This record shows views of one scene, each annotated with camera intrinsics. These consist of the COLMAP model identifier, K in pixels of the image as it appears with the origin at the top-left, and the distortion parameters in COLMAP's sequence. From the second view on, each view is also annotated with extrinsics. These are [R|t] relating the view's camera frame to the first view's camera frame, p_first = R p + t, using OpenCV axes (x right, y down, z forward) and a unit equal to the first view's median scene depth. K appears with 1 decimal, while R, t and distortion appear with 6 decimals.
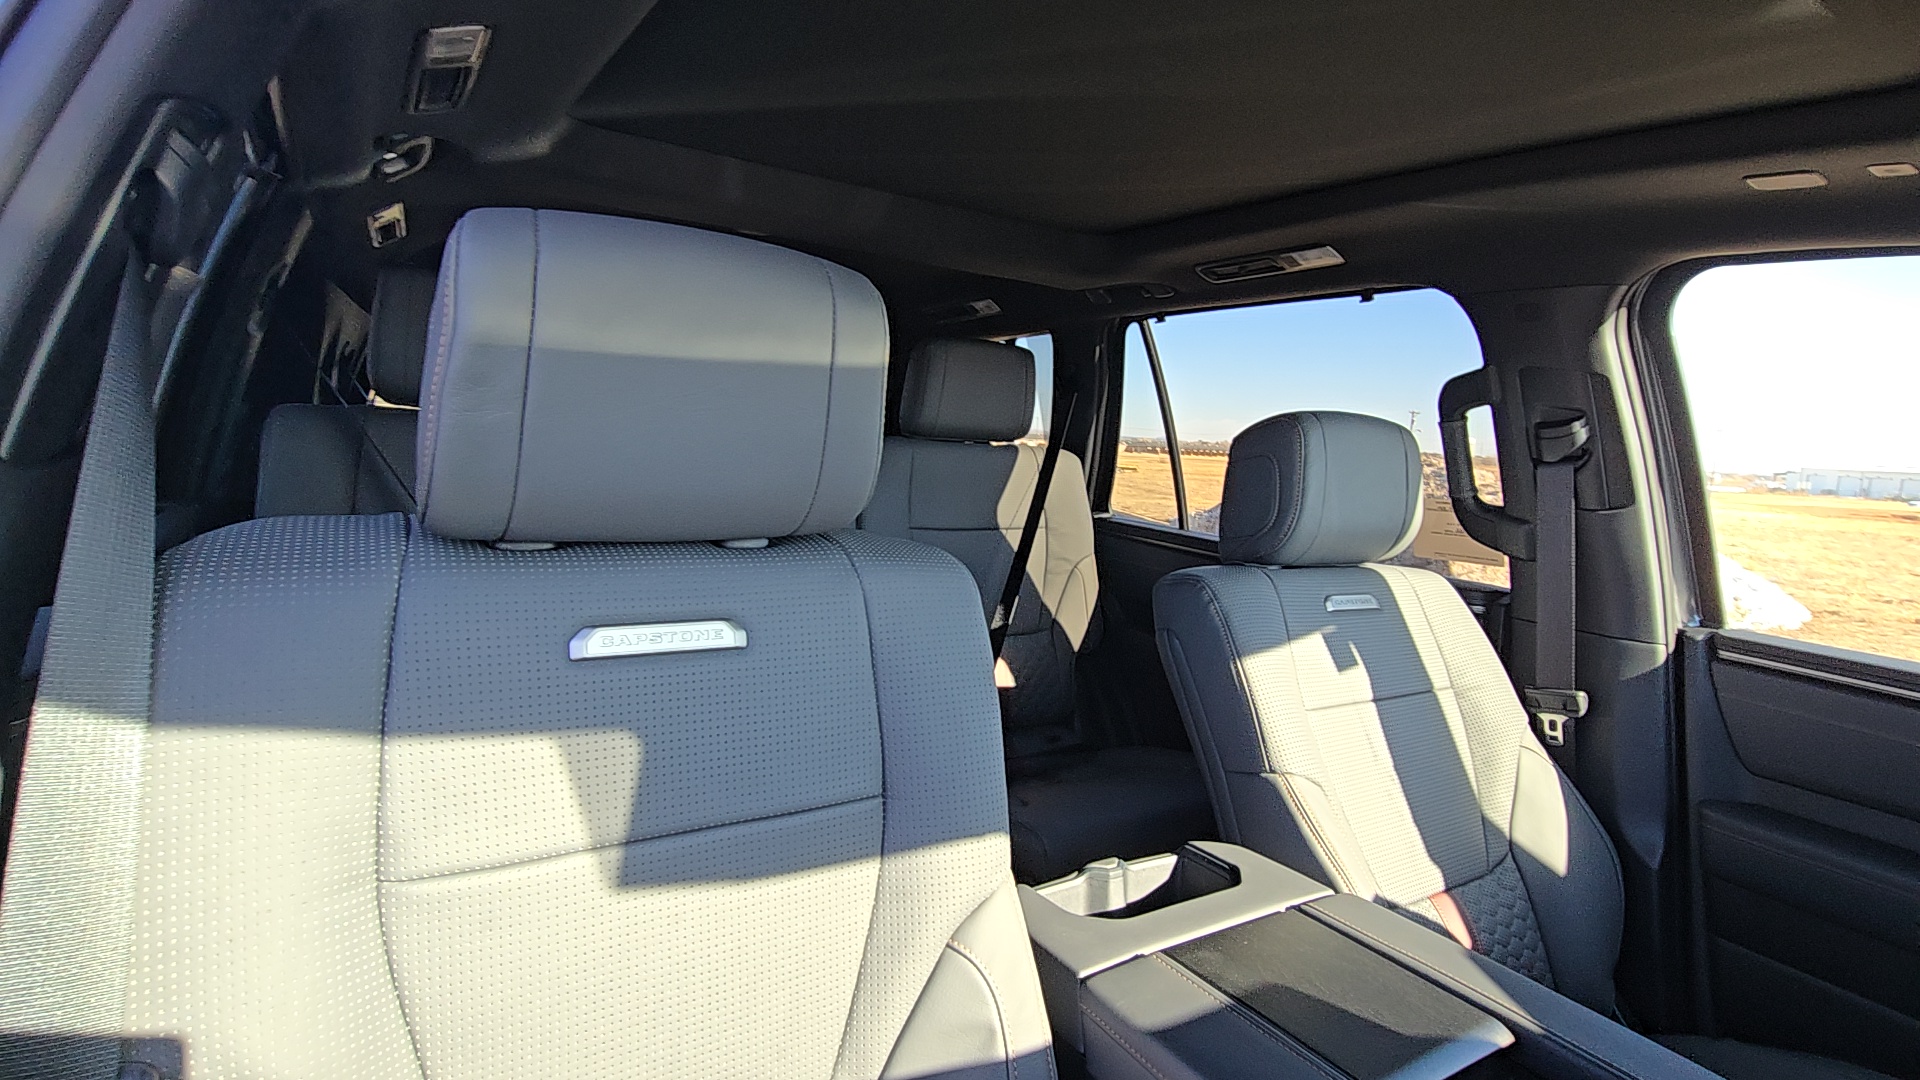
lens RADIAL K [[955.9, 0, 991.0], [0, 955.9, 531.9], [0, 0, 1]] dist [0.000555, -0.000637]
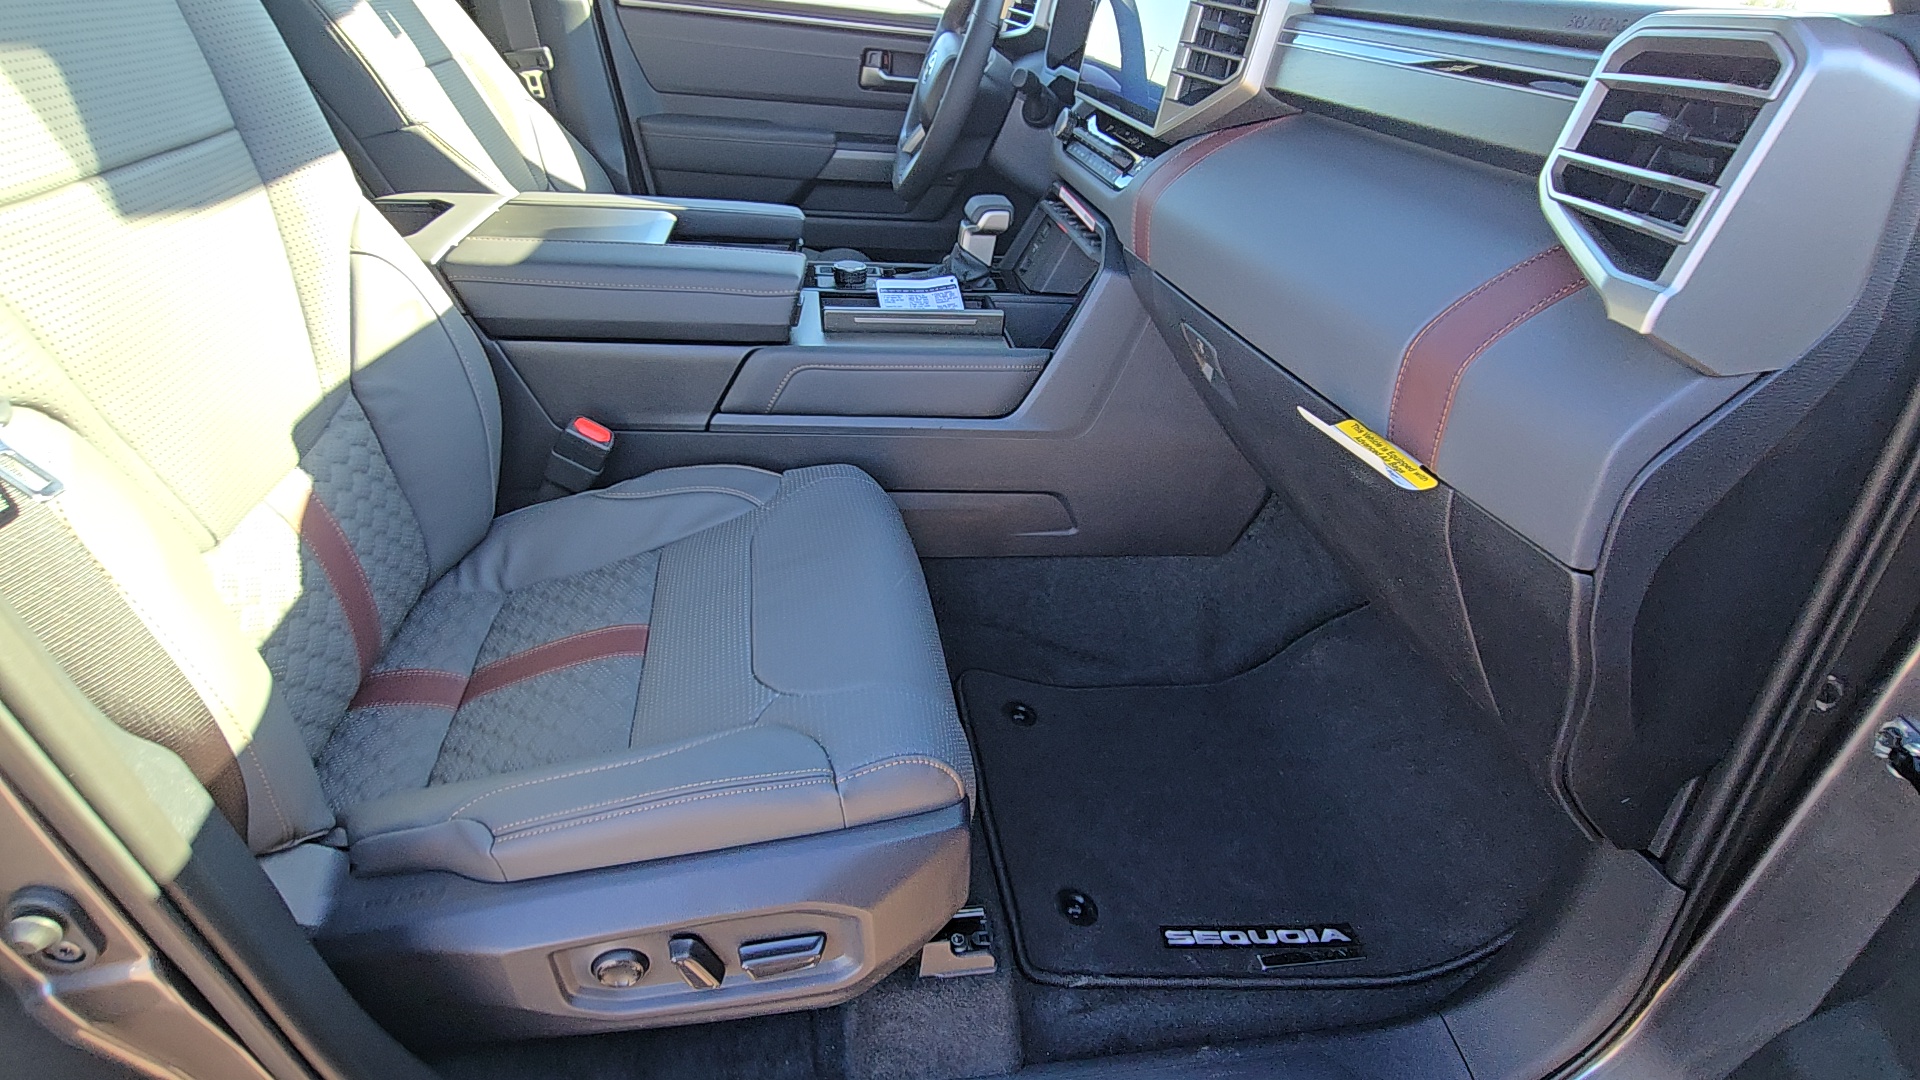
lens RADIAL K [[955.9, 0, 991.0], [0, 955.9, 531.9], [0, 0, 1]] dist [0.000555, -0.000637]
pose [[0.404670, -0.503192, 0.763570, -0.817633], [0.063550, 0.848449, 0.525448, 0.151419], [-0.912252, -0.164109, 0.375320, -0.245546]]
